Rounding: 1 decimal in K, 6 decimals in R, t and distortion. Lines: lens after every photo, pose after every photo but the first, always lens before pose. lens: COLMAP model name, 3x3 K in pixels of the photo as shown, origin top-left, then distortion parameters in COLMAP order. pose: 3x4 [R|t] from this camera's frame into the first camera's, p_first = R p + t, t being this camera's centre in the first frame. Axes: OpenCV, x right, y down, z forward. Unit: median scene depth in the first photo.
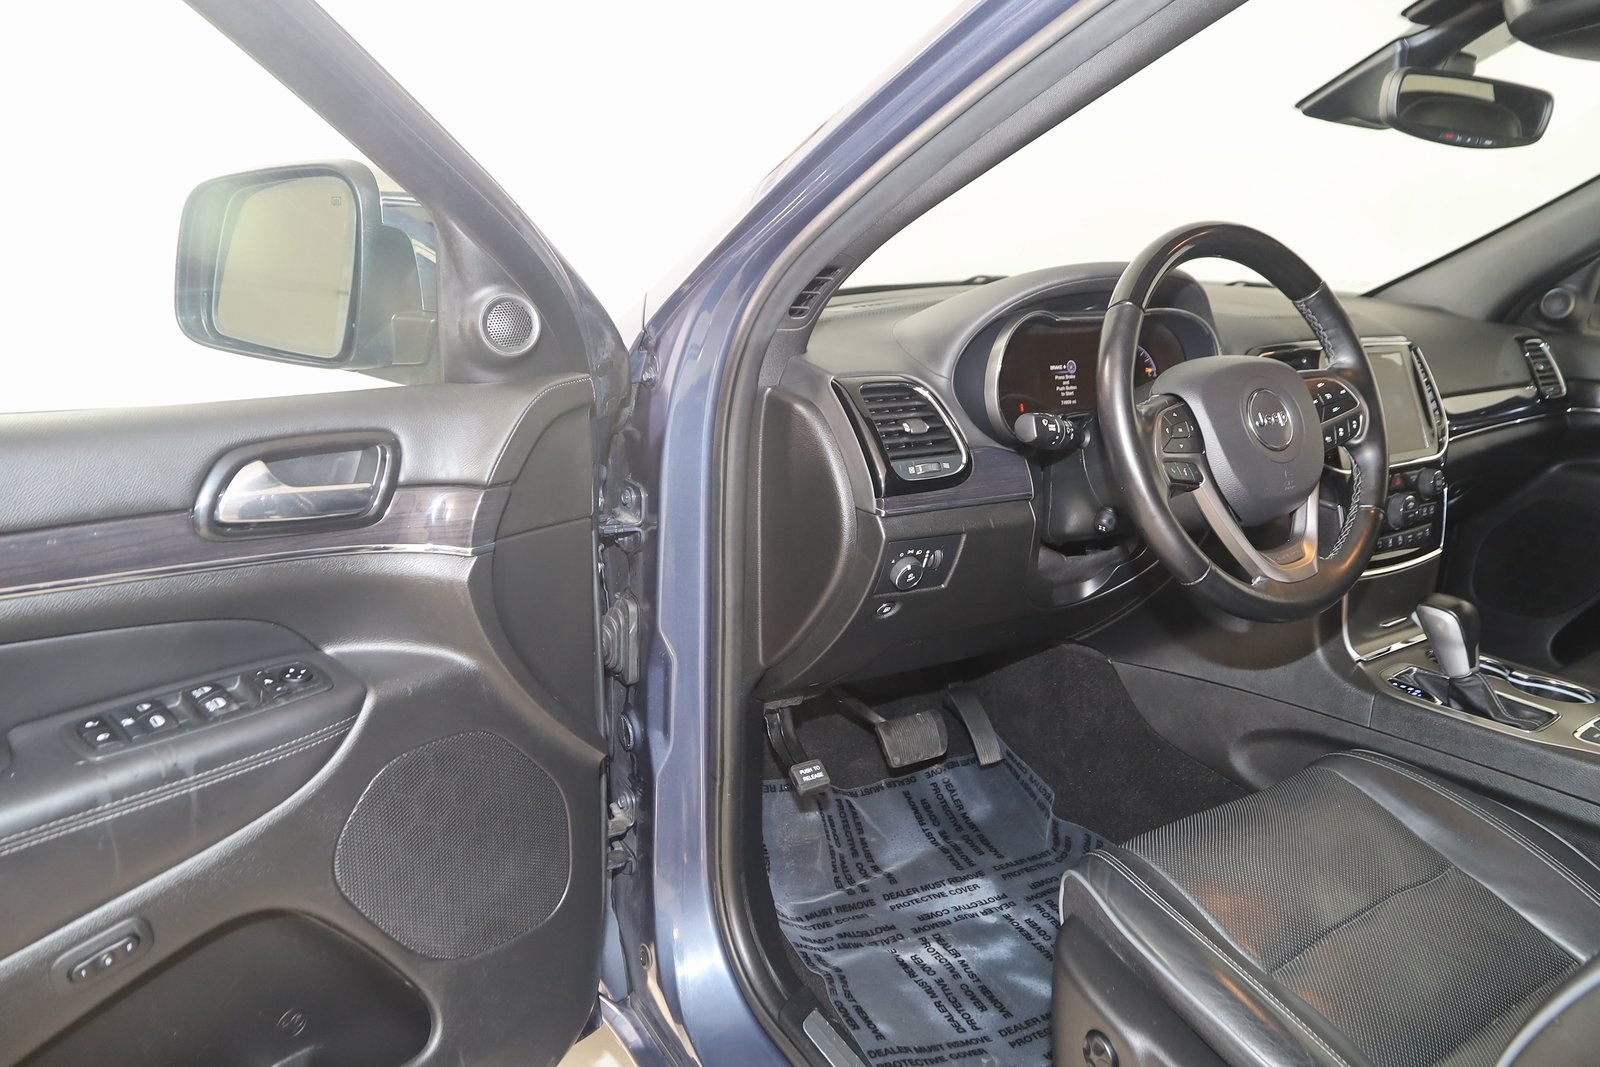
lens RADIAL K [[1130.5, 0, 800.0], [0, 1130.5, 533.5], [0, 0, 1]] dist [-0.134346, 0.096030]
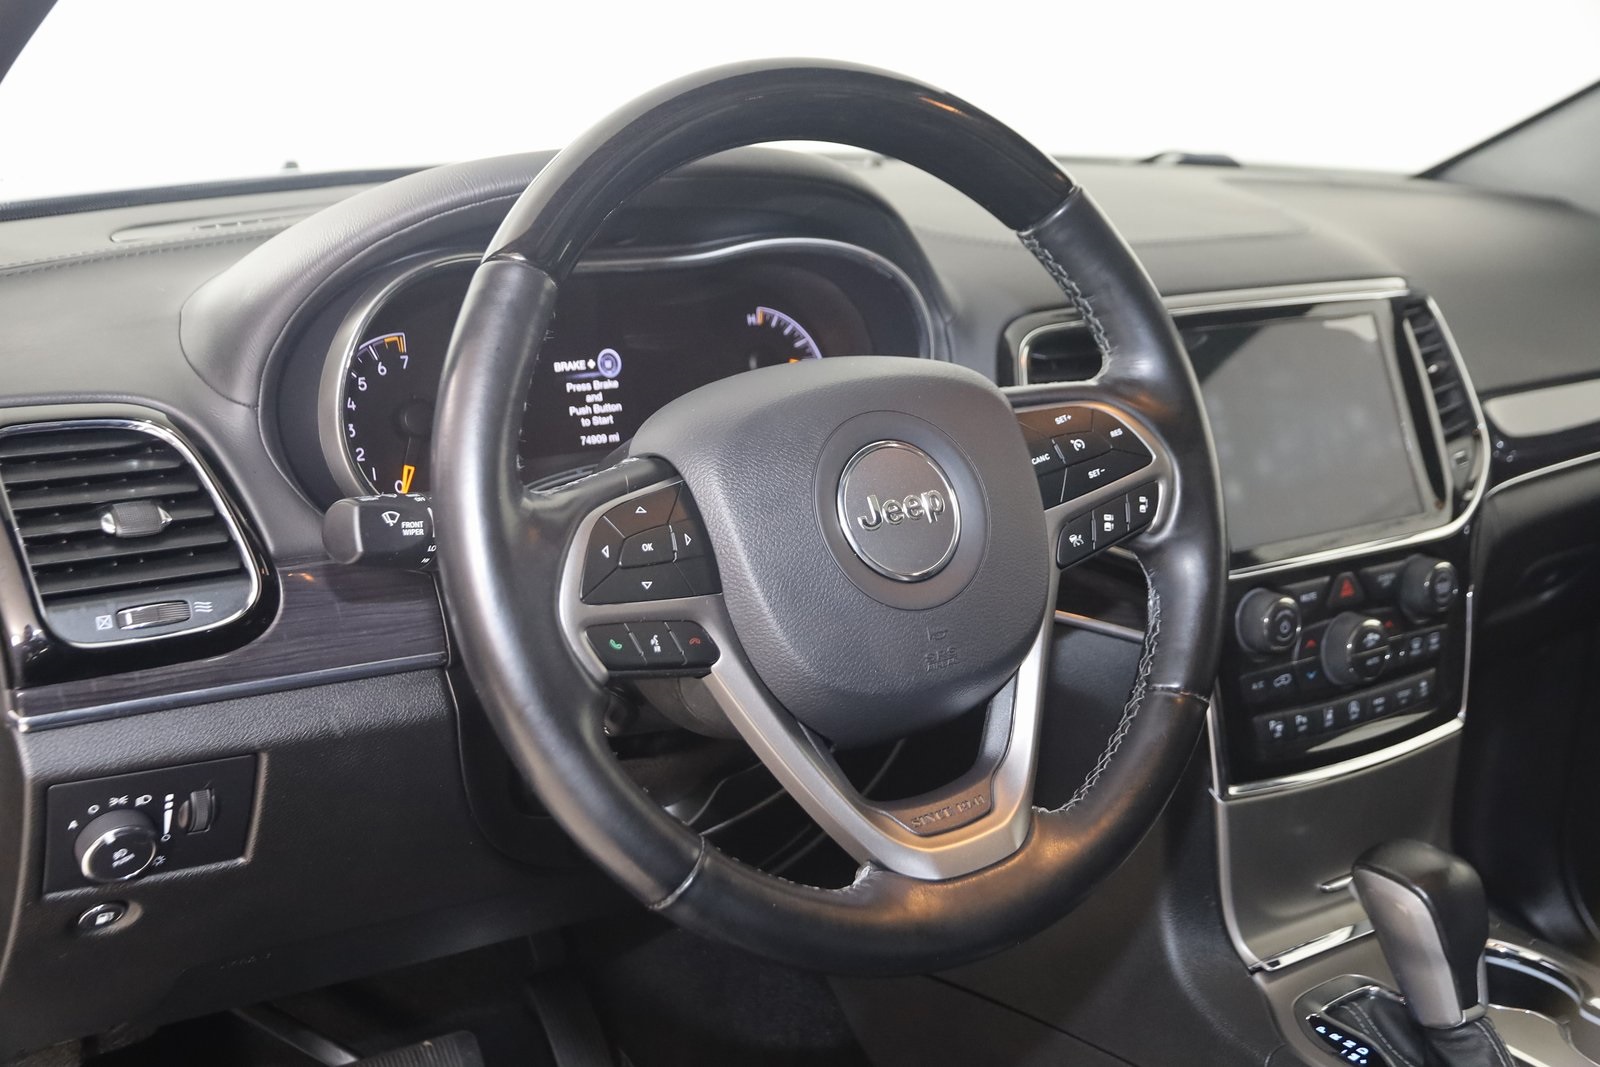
lens RADIAL K [[1907.7, 0, 800.0], [0, 1907.7, 533.5], [0, 0, 1]] dist [0.039245, 0.046123]
pose [[0.998185, -0.002196, 0.060181, 0.271754], [0.002490, 0.999985, -0.004805, -0.072216], [-0.060169, 0.004946, 0.998176, 0.188452]]
